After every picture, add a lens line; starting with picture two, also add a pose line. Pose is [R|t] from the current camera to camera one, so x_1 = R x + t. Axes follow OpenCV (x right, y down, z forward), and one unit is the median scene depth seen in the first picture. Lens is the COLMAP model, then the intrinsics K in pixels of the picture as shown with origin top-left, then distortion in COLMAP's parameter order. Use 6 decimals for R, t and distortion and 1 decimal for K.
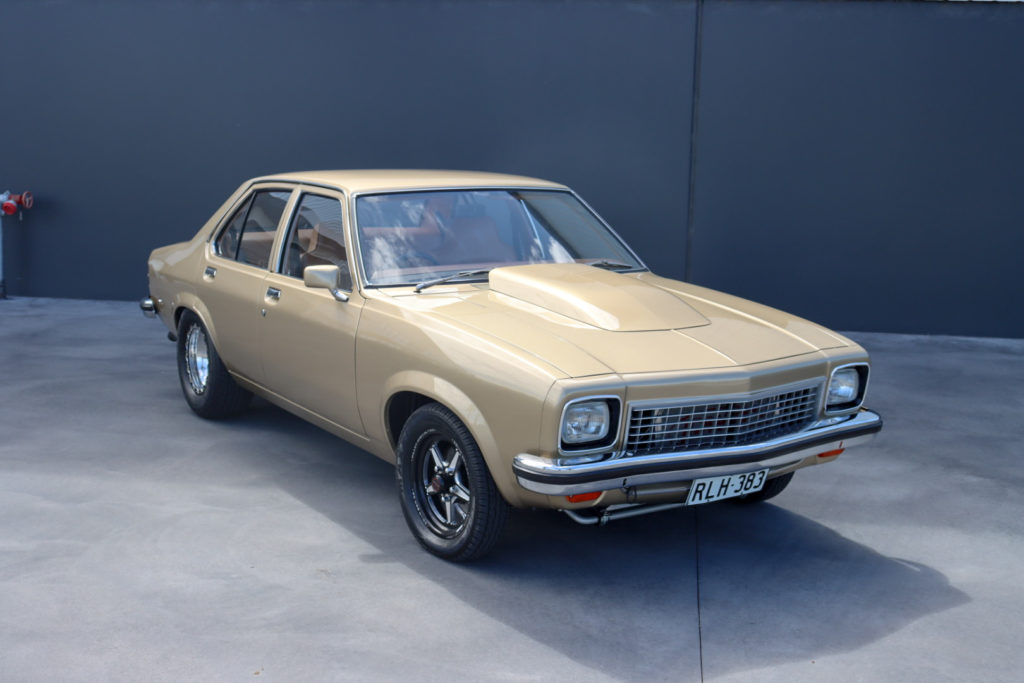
lens RADIAL K [[1335.3, 0, 512.0], [0, 1335.3, 341.5], [0, 0, 1]] dist [0.003652, 0.013732]
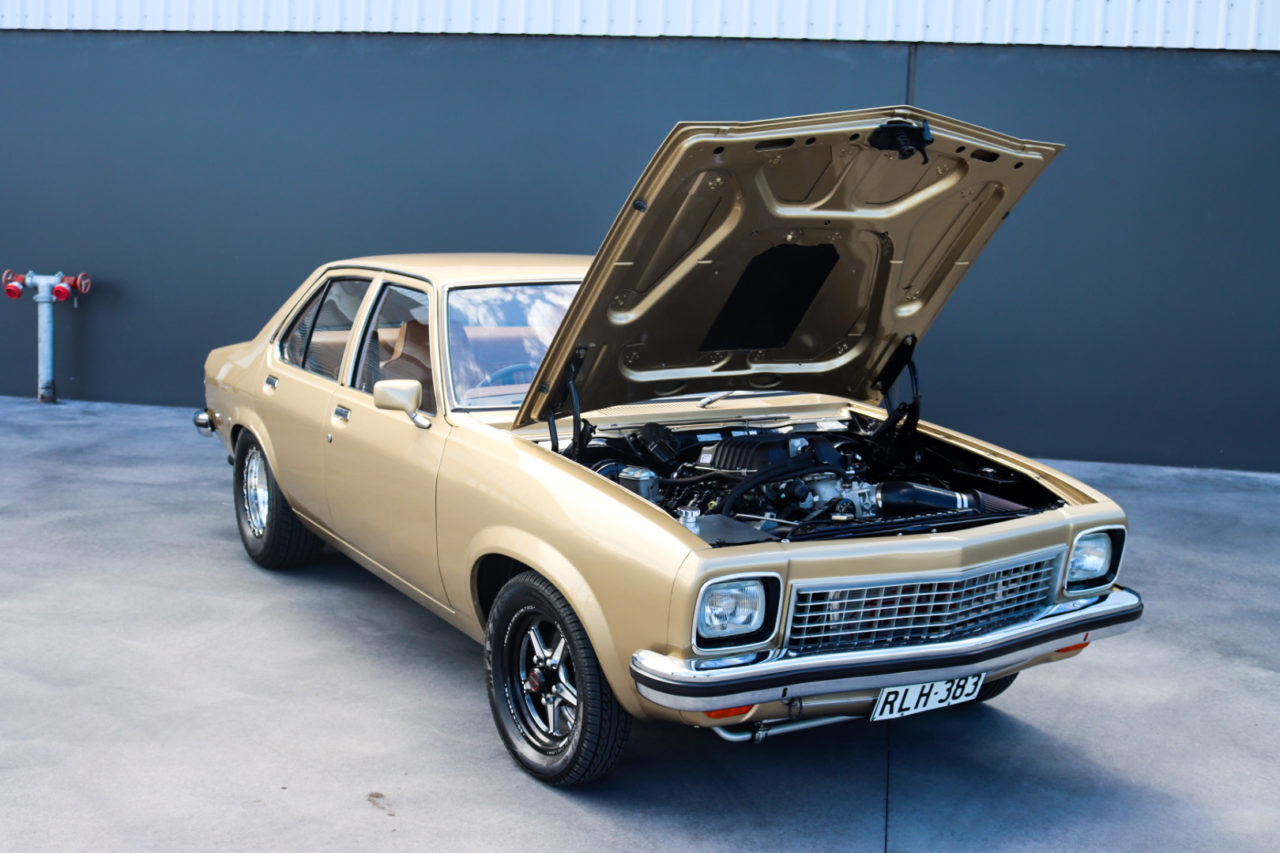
lens RADIAL K [[1546.1, 0, 640.0], [0, 1546.1, 426.5], [0, 0, 1]] dist [-0.005209, 0.029481]
pose [[0.999156, 0.017503, -0.037163, 0.030106], [-0.018031, 0.999740, -0.013935, -0.022395], [0.036909, 0.014594, 0.999212, 0.137228]]
